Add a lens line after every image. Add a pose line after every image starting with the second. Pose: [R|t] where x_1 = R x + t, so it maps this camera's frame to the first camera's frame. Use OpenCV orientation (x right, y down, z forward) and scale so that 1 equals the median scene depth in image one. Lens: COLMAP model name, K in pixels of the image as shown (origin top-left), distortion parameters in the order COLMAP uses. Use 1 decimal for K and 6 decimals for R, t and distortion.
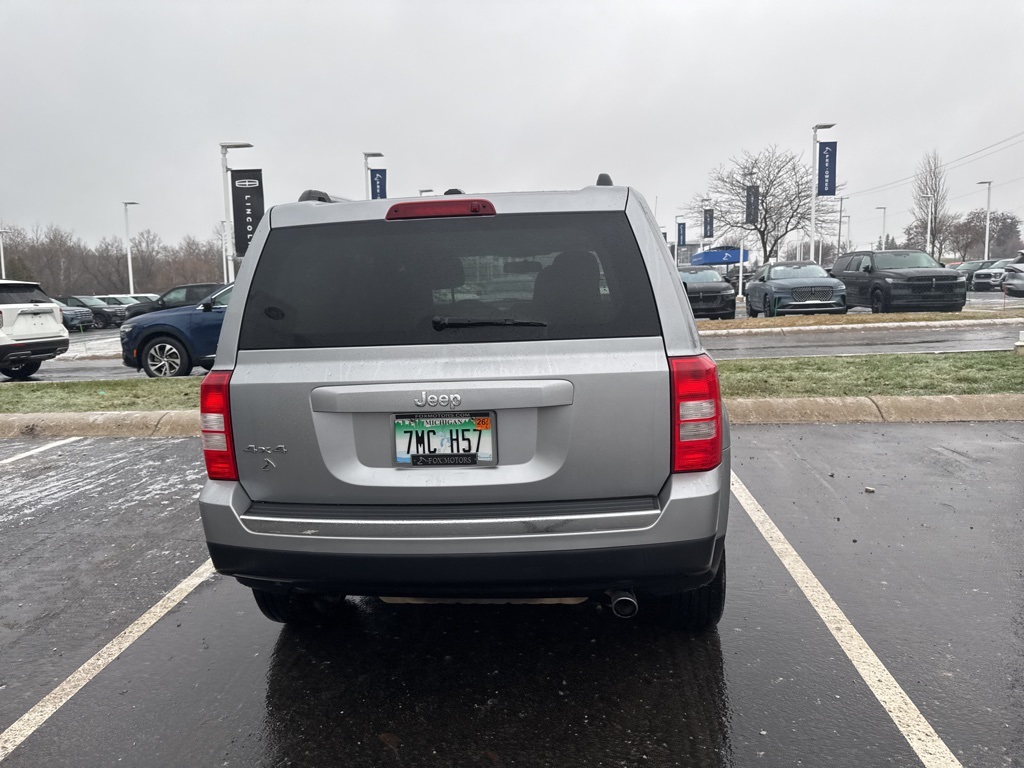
lens RADIAL K [[714.7, 0, 519.1], [0, 714.7, 380.1], [0, 0, 1]] dist [0.059738, -0.092900]
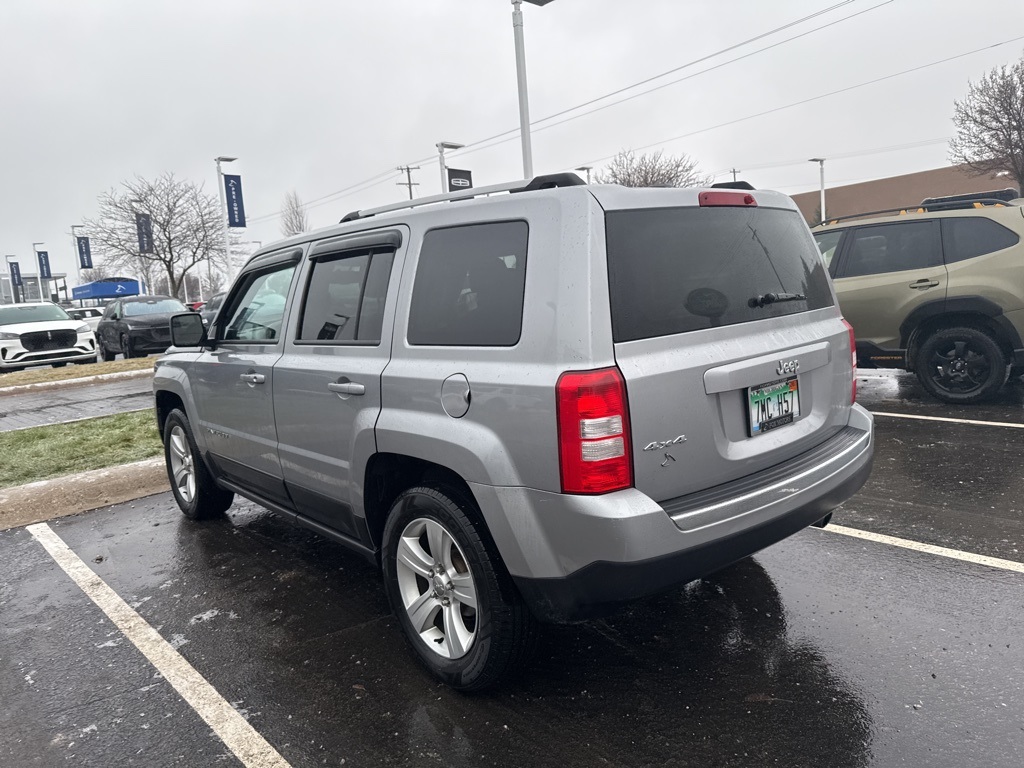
lens RADIAL K [[715.2, 0, 518.3], [0, 715.2, 383.8], [0, 0, 1]] dist [0.062195, -0.067502]
pose [[0.683105, -0.111274, 0.721793, -1.181696], [0.140083, 0.989937, 0.020038, -0.027414], [-0.716760, 0.087423, 0.691818, 0.501831]]
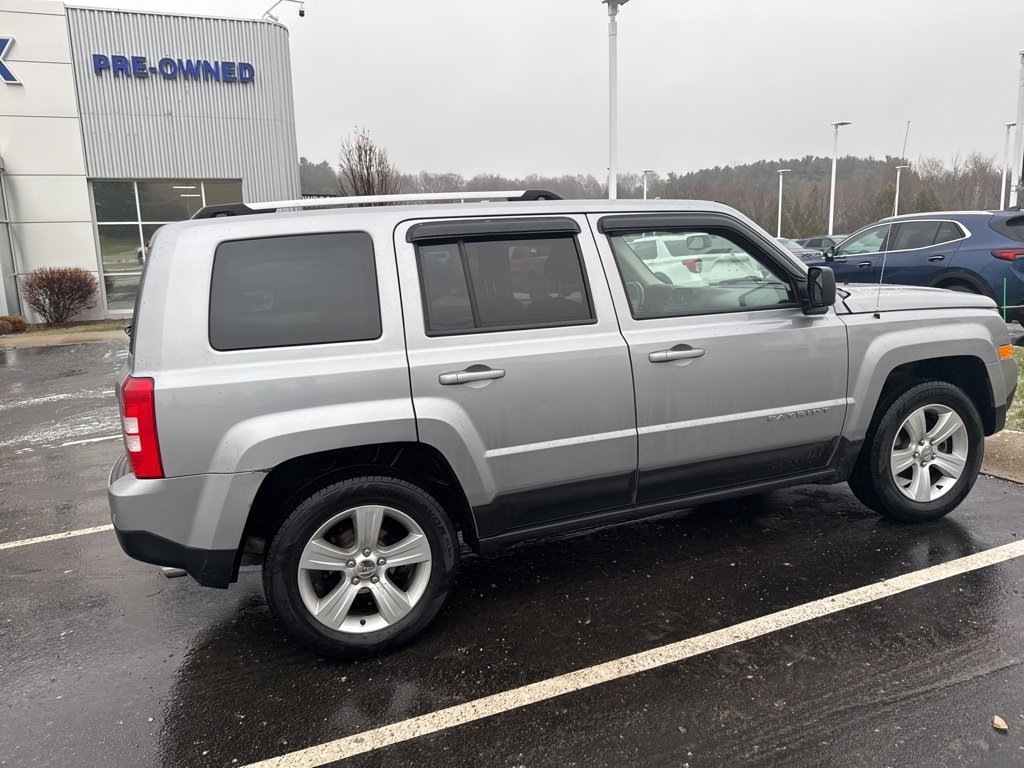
lens RADIAL K [[714.7, 0, 519.1], [0, 714.7, 380.1], [0, 0, 1]] dist [0.059738, -0.092900]
pose [[0.419066, 0.160660, -0.893629, 1.532551], [-0.072850, 0.986997, 0.143283, -0.240816], [0.905029, 0.005056, 0.425321, 1.059425]]
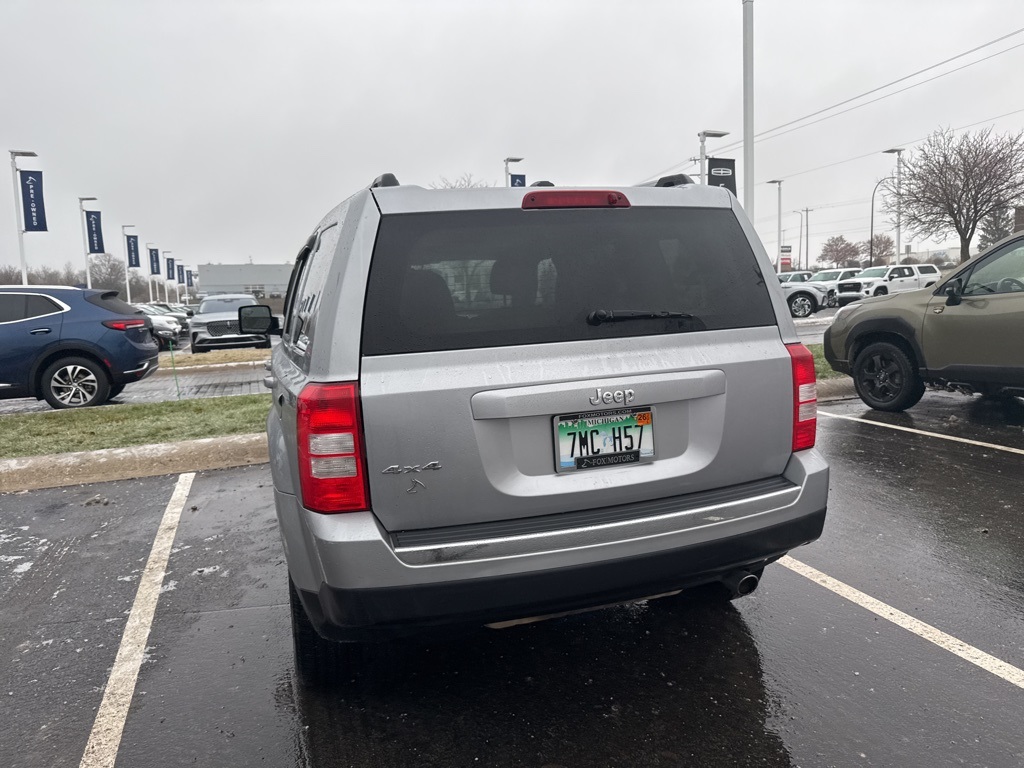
lens RADIAL K [[715.1, 0, 518.7], [0, 715.1, 390.3], [0, 0, 1]] dist [0.061607, -0.087482]
pose [[0.912151, -0.057971, 0.405735, -0.594931], [0.064521, 0.997913, -0.002472, 0.013008], [-0.404745, 0.028433, 0.913988, 0.166811]]
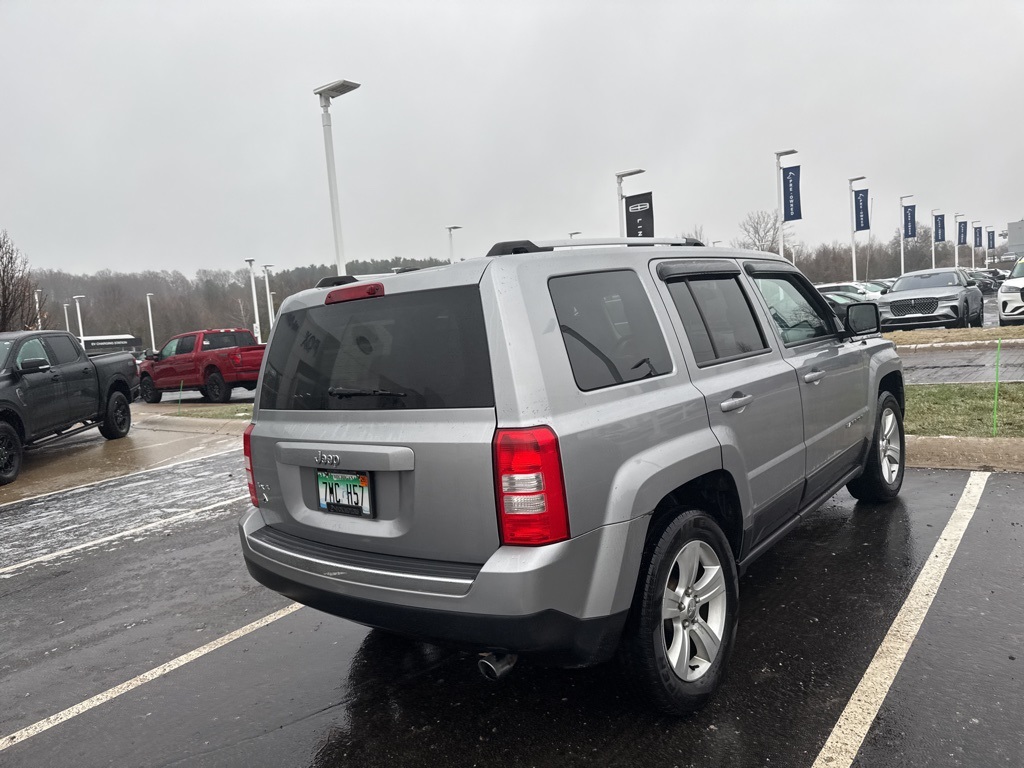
lens RADIAL K [[715.1, 0, 518.7], [0, 715.1, 390.3], [0, 0, 1]] dist [0.061607, -0.087482]
pose [[0.826993, 0.004538, -0.562194, 0.787214], [-0.000999, 0.999978, 0.006604, -0.090984], [0.562212, -0.004900, 0.826979, 0.187556]]
